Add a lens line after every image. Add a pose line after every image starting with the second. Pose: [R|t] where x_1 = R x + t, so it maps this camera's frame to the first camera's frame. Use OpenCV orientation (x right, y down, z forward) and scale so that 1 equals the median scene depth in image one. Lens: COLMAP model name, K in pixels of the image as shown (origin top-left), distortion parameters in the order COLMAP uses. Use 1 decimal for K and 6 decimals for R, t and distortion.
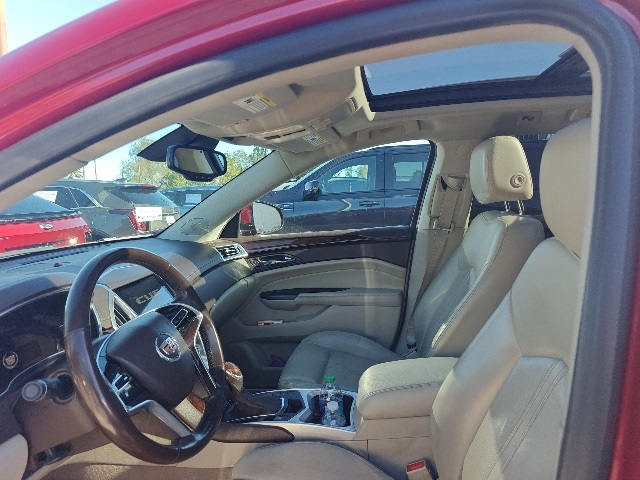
lens RADIAL K [[431.9, 0, 308.5], [0, 431.9, 242.6], [0, 0, 1]] dist [0.023585, -0.024784]
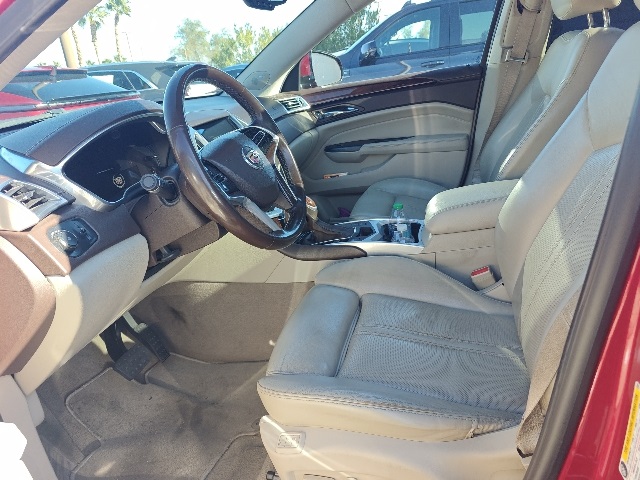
lens RADIAL K [[431.9, 0, 322.4], [0, 431.9, 240.0], [0, 0, 1]] dist [0.023585, -0.024784]
pose [[0.993891, -0.030788, -0.105984, -0.021810], [0.057074, 0.965304, 0.254814, 0.096013], [0.094461, -0.259306, 0.961165, -0.051320]]
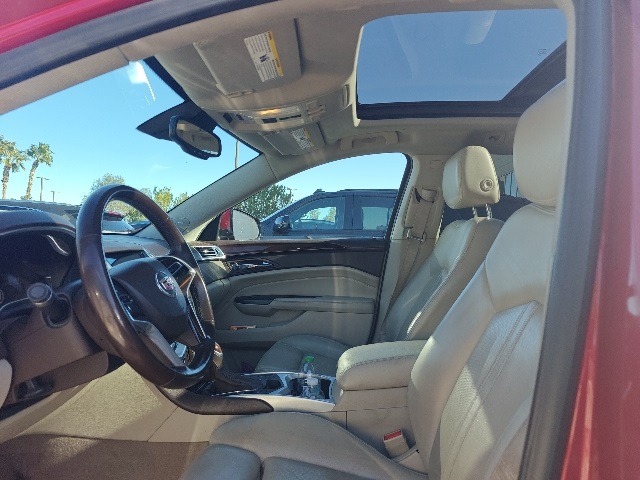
lens RADIAL K [[431.9, 0, 312.4], [0, 431.9, 246.7], [0, 0, 1]] dist [0.023585, -0.024784]
pose [[0.993986, 0.060003, 0.091604, -0.044591], [-0.050207, 0.993126, -0.105734, 0.135153], [-0.097319, 0.100499, 0.990166, -0.029283]]
